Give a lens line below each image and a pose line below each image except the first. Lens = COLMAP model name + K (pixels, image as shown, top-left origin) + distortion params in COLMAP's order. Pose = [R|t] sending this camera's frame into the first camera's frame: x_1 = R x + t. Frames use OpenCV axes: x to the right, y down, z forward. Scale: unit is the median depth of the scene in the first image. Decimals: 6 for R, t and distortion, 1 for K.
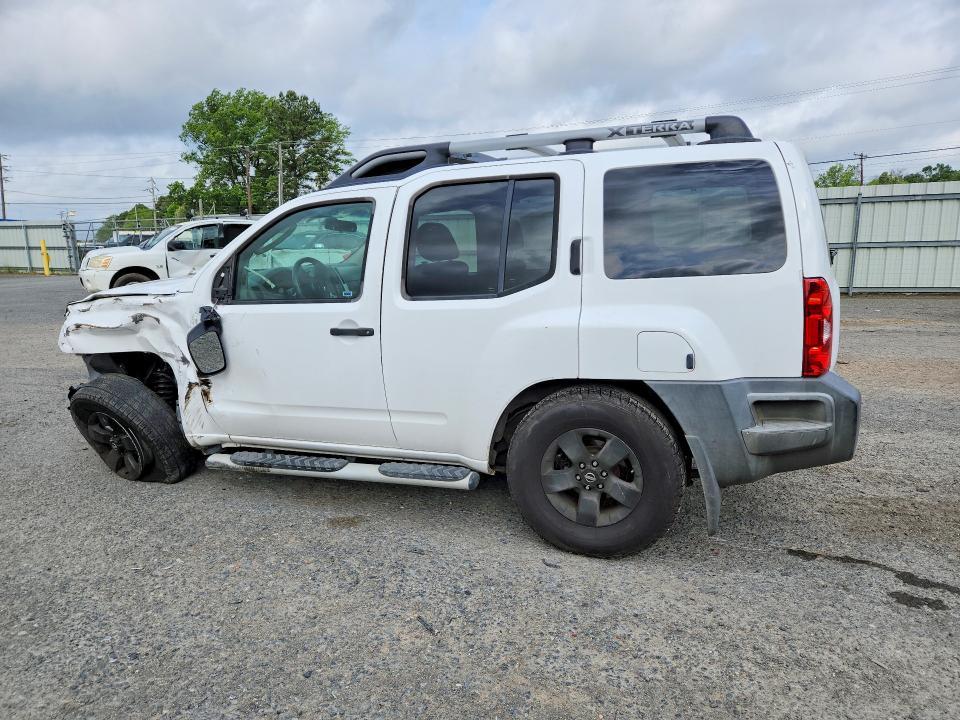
lens RADIAL K [[712.2, 0, 476.9], [0, 712.2, 359.7], [0, 0, 1]] dist [0.048004, -0.043127]
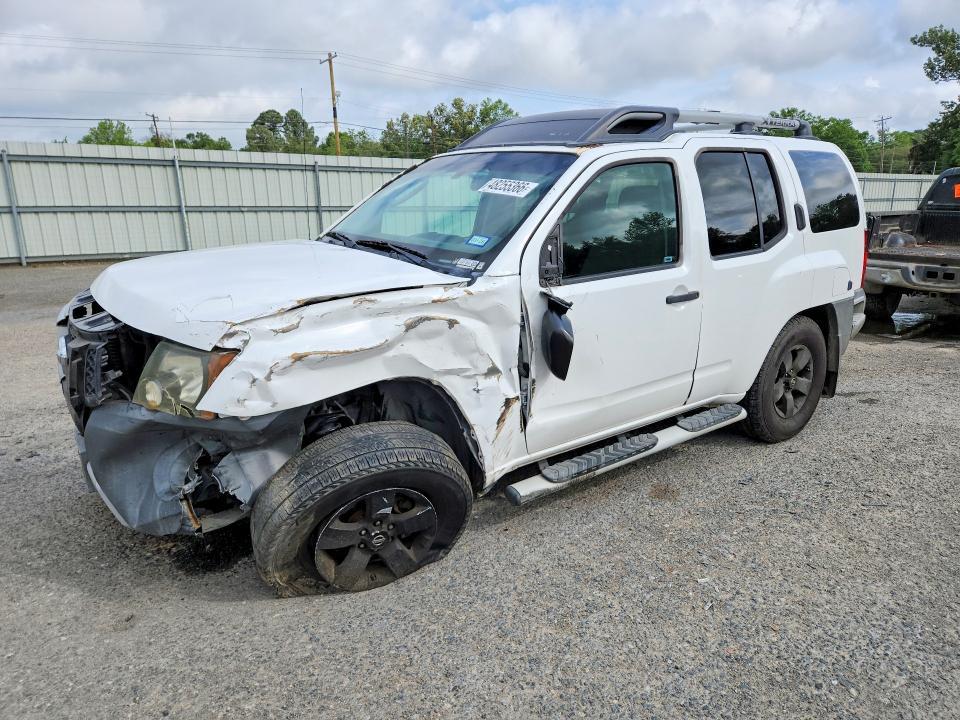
lens RADIAL K [[712.2, 0, 474.4], [0, 712.2, 362.0], [0, 0, 1]] dist [0.048004, -0.043127]
pose [[0.481335, -0.180692, 0.857710, -1.031233], [0.132156, 0.982296, 0.132774, -0.105675], [-0.866517, 0.049442, 0.496693, 0.666950]]
